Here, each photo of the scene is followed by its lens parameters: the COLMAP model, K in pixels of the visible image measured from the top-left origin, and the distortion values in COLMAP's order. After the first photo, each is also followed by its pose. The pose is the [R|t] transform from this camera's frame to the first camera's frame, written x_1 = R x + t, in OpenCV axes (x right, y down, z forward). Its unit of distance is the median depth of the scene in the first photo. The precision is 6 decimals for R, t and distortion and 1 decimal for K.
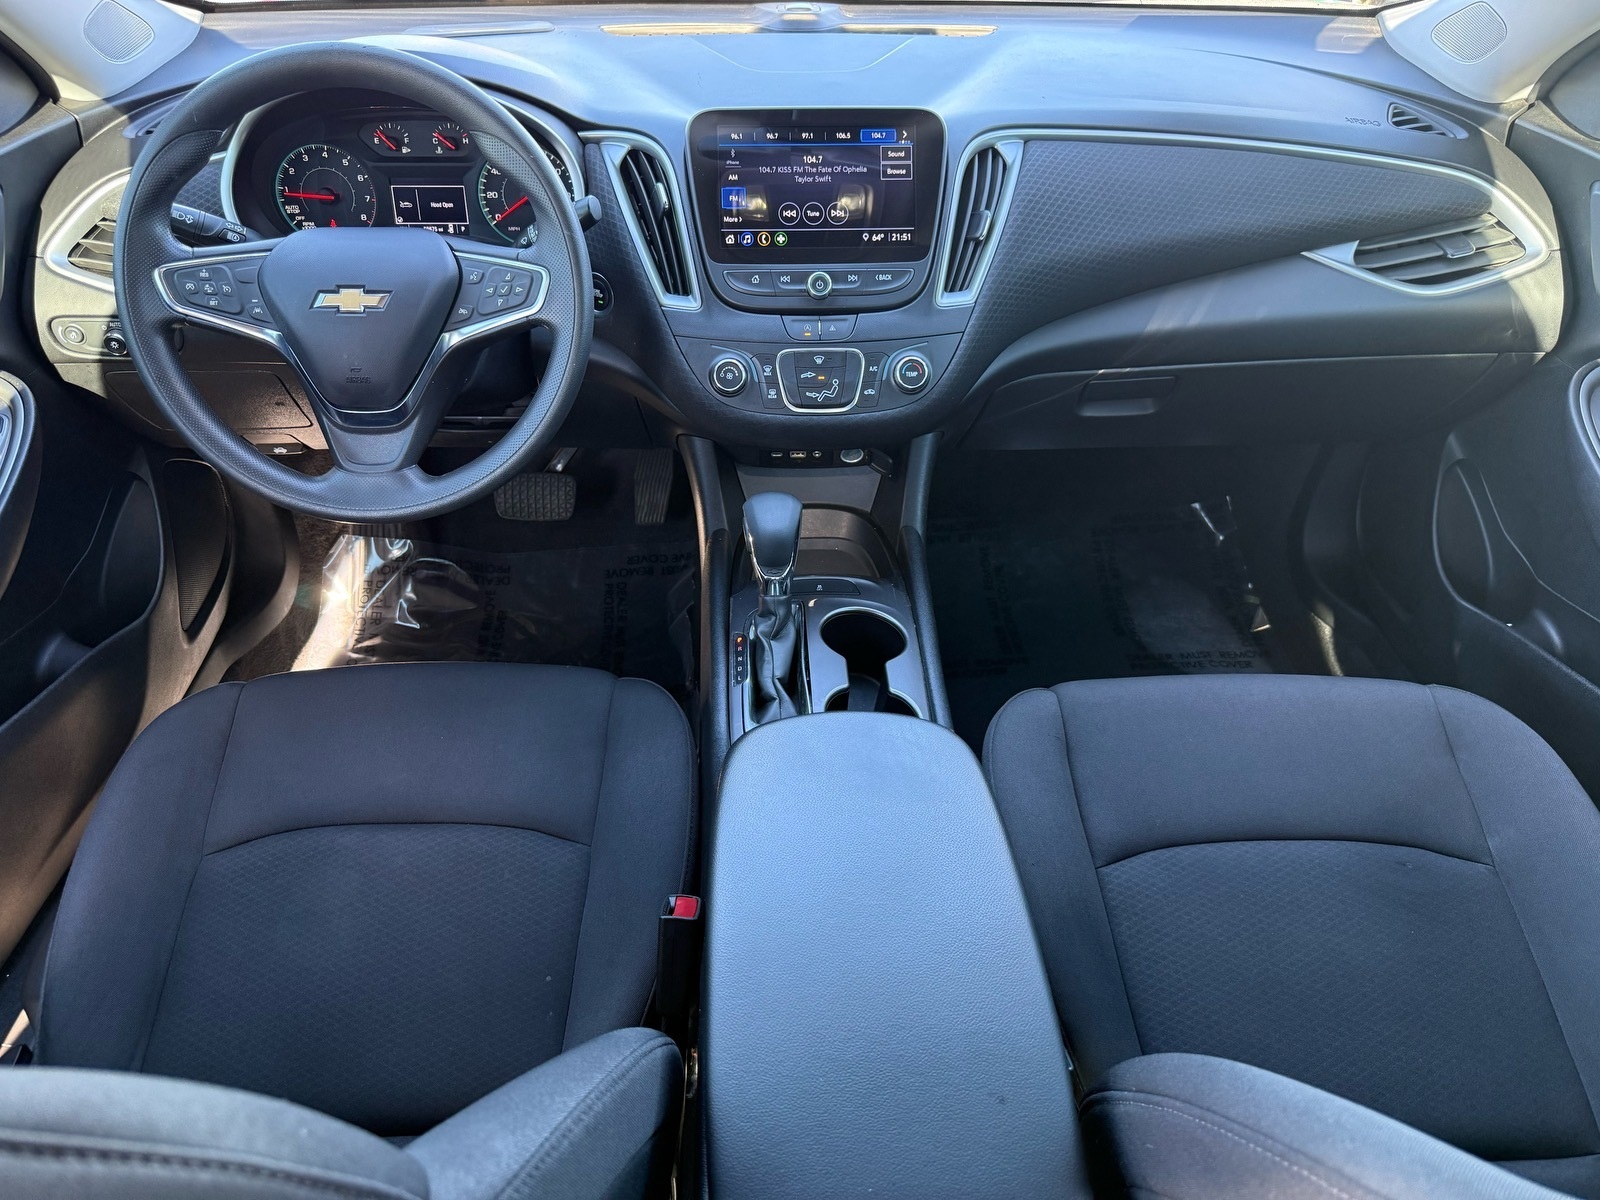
lens RADIAL K [[1131.0, 0, 795.4], [0, 1131.0, 581.1], [0, 0, 1]] dist [0.046281, -0.069377]
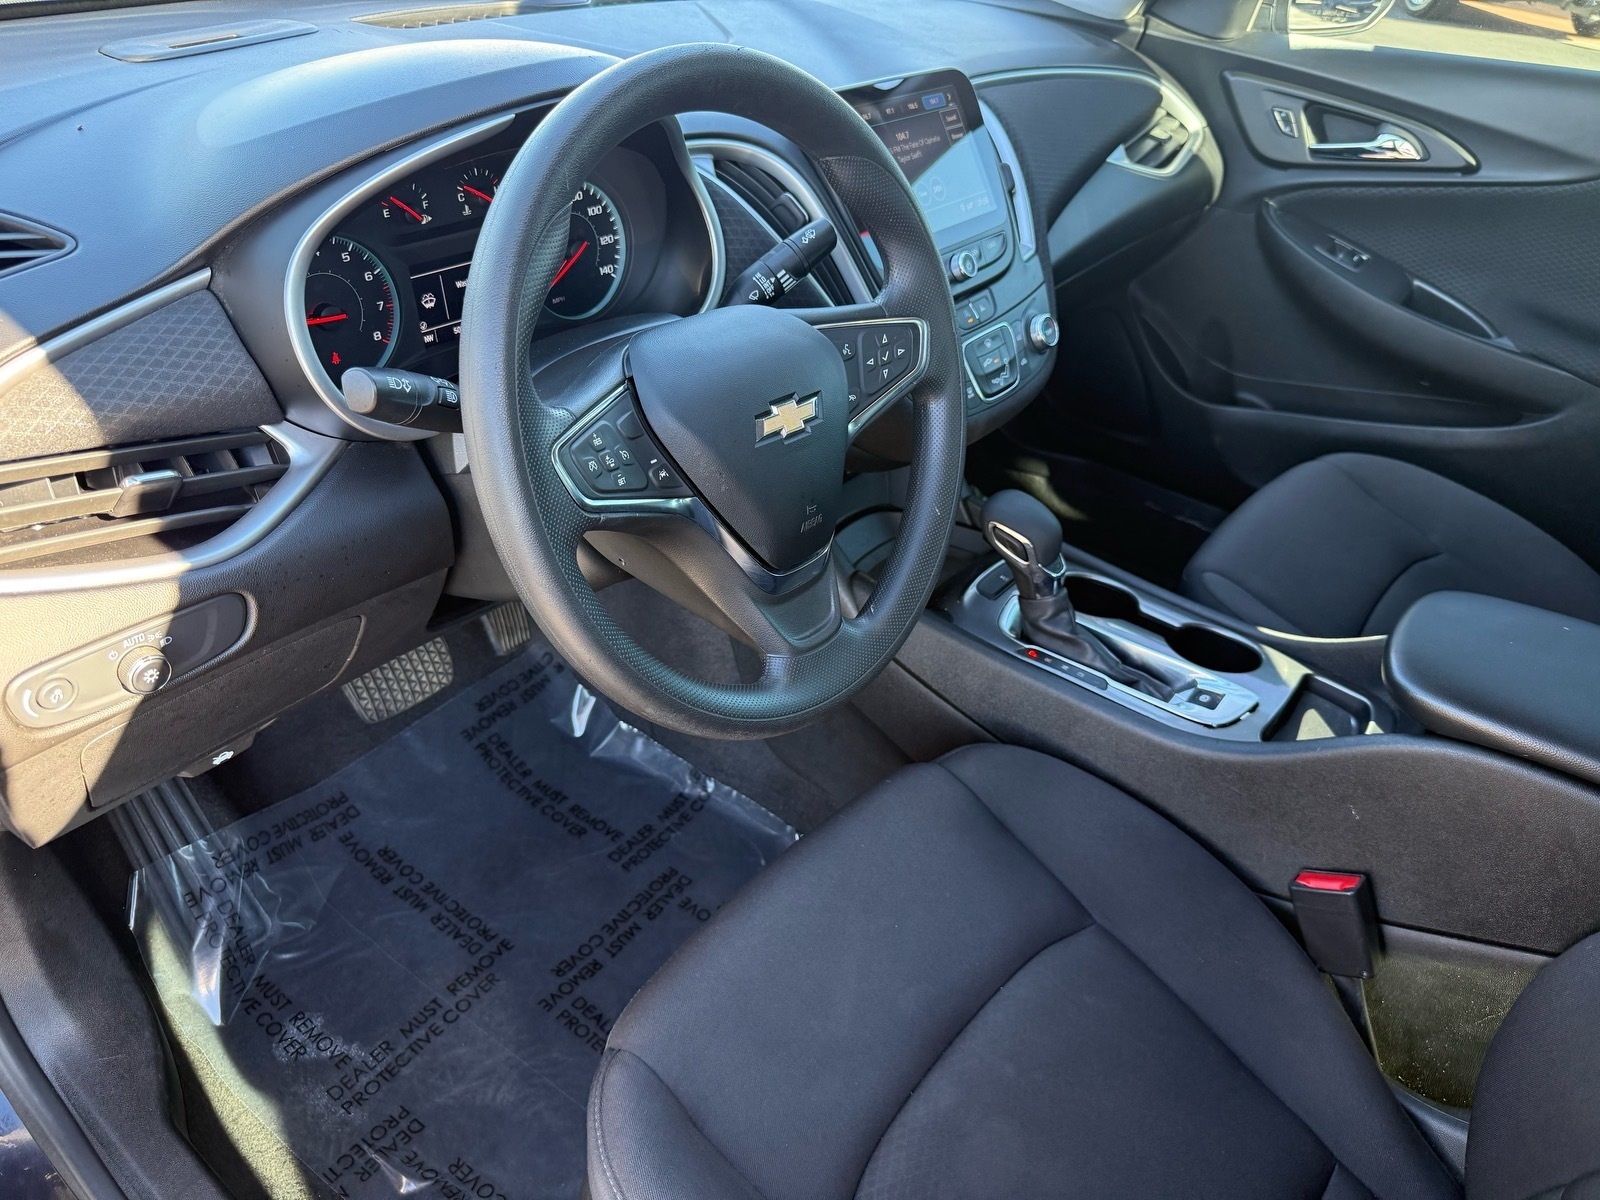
lens RADIAL K [[1139.0, 0, 773.1], [0, 1139.0, 612.4], [0, 0, 1]] dist [0.038970, -0.038261]
pose [[0.655946, -0.405376, 0.636714, -0.728498], [0.374950, 0.907103, 0.191249, -0.225215], [-0.655093, 0.113287, 0.747007, 0.403998]]
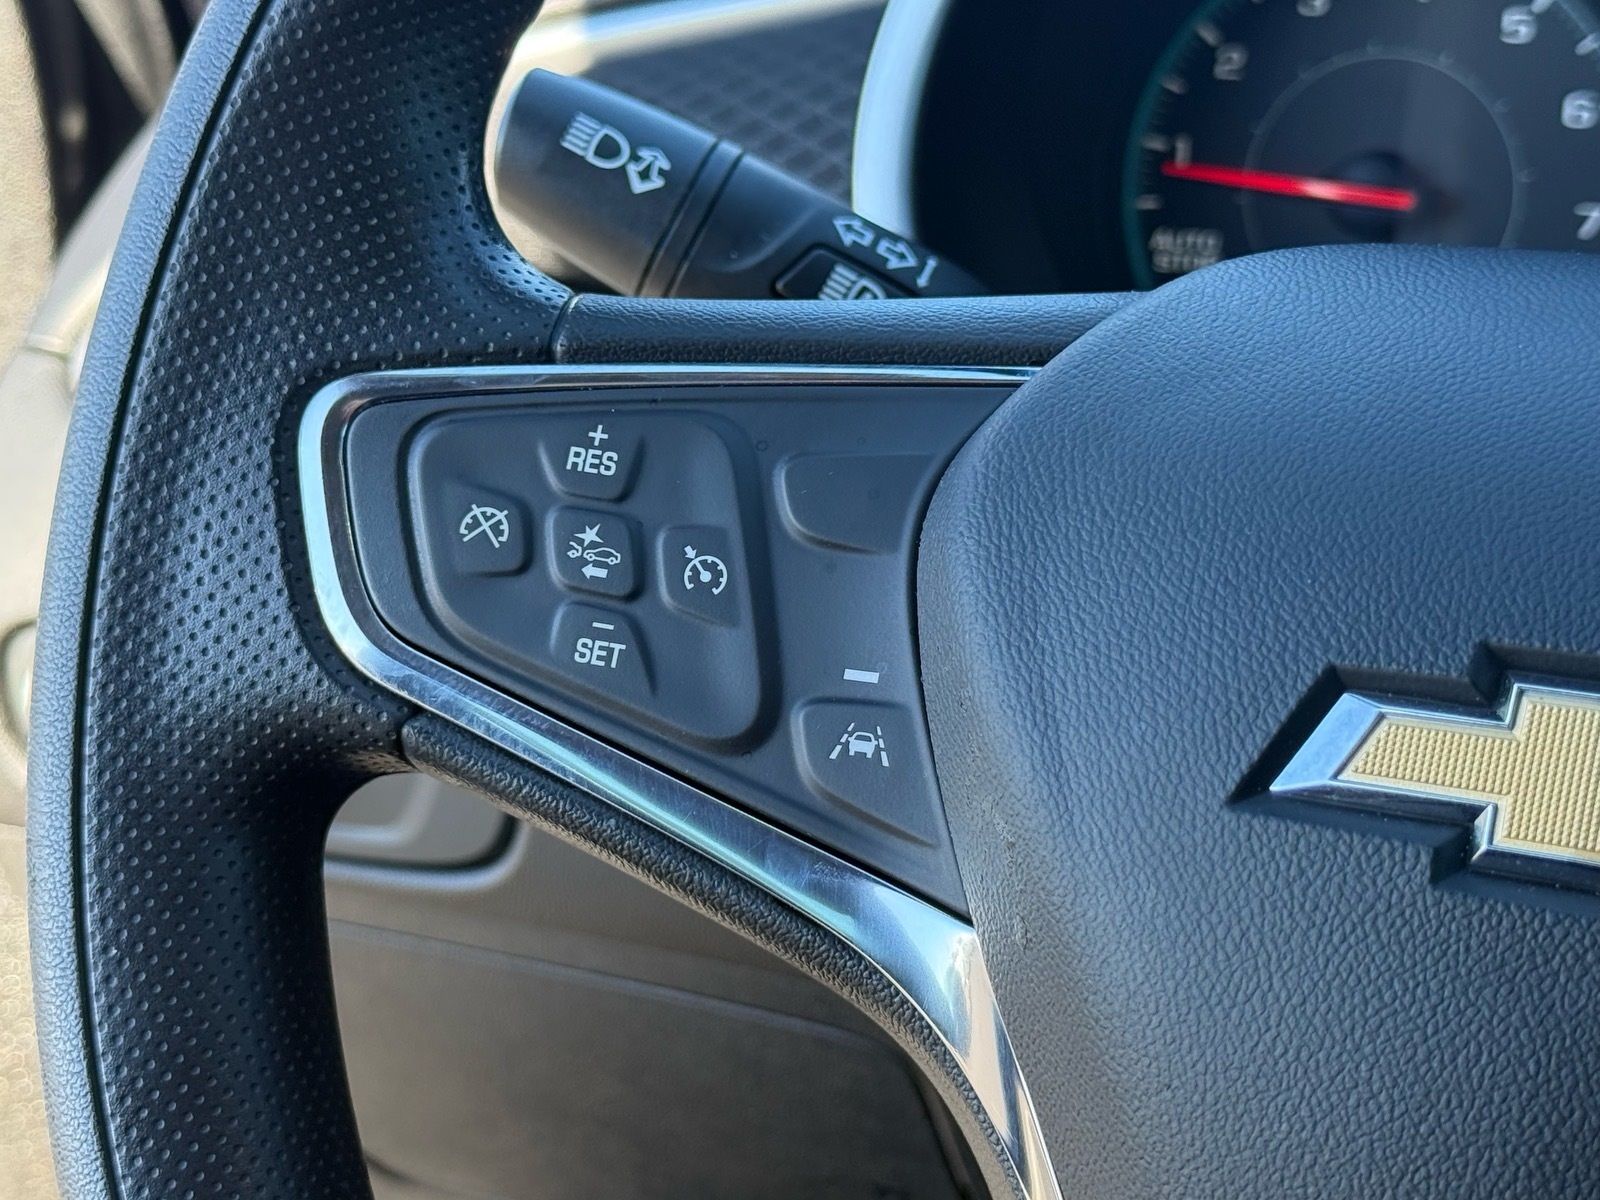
lens RADIAL K [[2932.1, 0, 800.0], [0, 2932.1, 600.0], [0, 0, 1]] dist [0.138215, -0.054557]
pose [[0.876747, 0.115842, -0.466793, -0.264249], [-0.244339, 0.943264, -0.224839, -0.144530], [0.414263, 0.311182, 0.855308, 0.575031]]
